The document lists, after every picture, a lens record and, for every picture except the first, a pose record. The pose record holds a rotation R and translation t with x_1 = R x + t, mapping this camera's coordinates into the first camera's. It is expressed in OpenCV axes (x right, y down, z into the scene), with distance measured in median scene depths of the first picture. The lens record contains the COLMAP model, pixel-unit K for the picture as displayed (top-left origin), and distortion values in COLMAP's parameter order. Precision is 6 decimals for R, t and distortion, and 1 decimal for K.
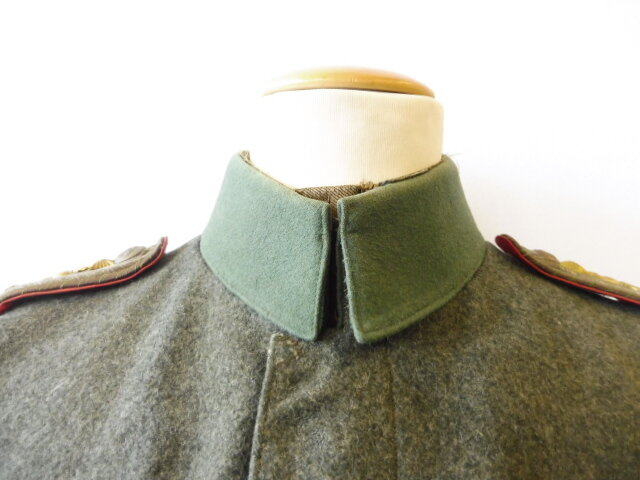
lens RADIAL K [[474.7, 0, 320.0], [0, 474.7, 240.0], [0, 0, 1]] dist [-0.033428, -0.003182]
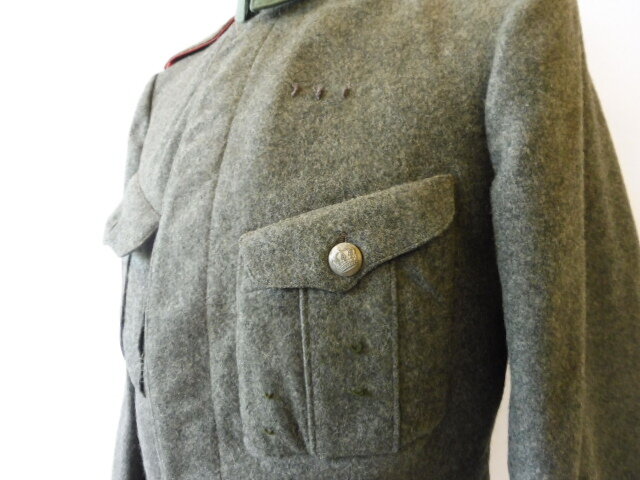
lens RADIAL K [[474.7, 0, 320.0], [0, 474.7, 240.0], [0, 0, 1]] dist [-0.033428, -0.003182]
pose [[0.824727, 0.035942, -0.564388, 1.284287], [0.098365, 0.973650, 0.205742, 0.676758], [0.556912, -0.225197, 0.799460, -0.559289]]
